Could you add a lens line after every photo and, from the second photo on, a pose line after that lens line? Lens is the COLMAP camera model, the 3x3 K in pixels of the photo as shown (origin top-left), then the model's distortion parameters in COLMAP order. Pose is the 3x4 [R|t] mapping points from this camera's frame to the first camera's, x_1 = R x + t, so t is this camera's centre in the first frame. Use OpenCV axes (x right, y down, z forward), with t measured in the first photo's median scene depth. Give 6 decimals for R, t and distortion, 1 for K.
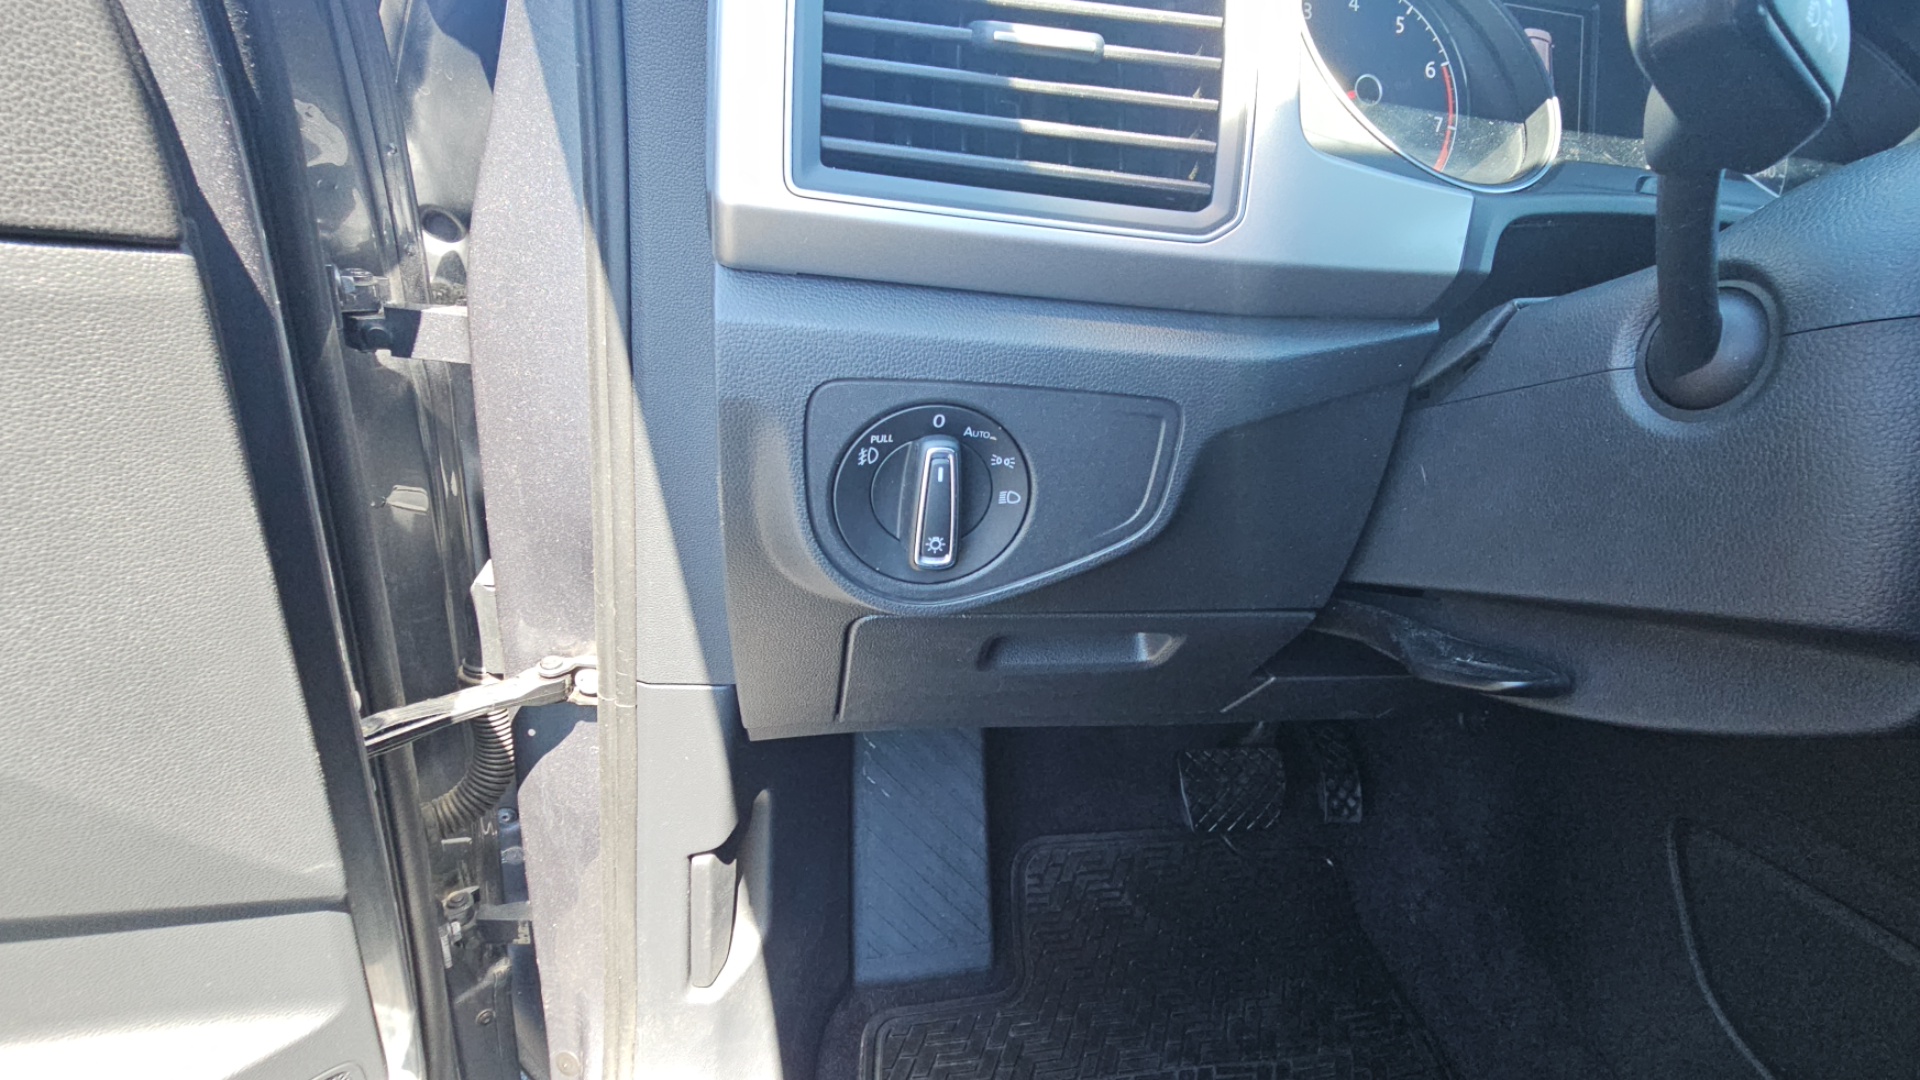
lens RADIAL K [[858.7, 0, 970.2], [0, 858.7, 546.5], [0, 0, 1]] dist [0.008358, -0.007694]
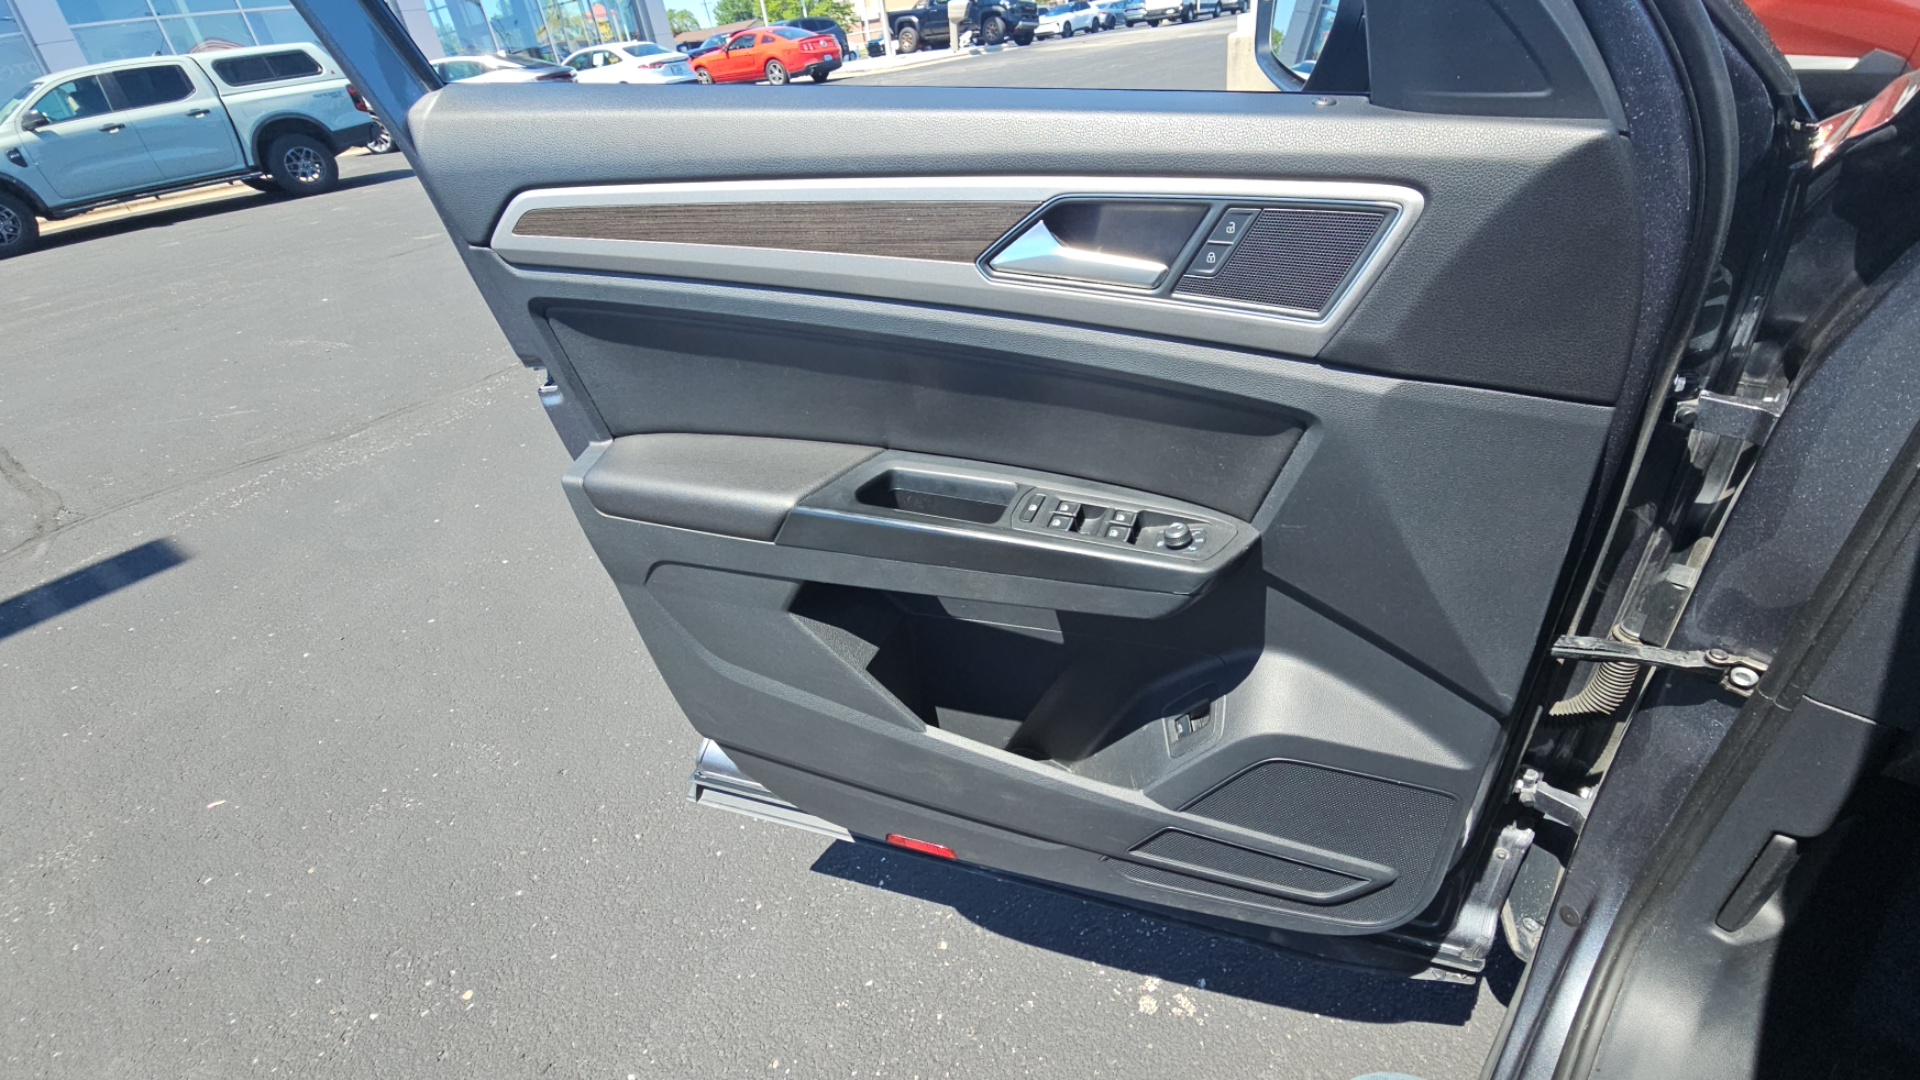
lens RADIAL K [[858.7, 0, 982.2], [0, 858.7, 544.6], [0, 0, 1]] dist [0.008358, -0.007694]
pose [[0.578825, 0.287246, -0.763185, -0.213801], [-0.210027, 0.956844, 0.200843, -0.079272], [0.787941, 0.044036, 0.614174, -1.002954]]
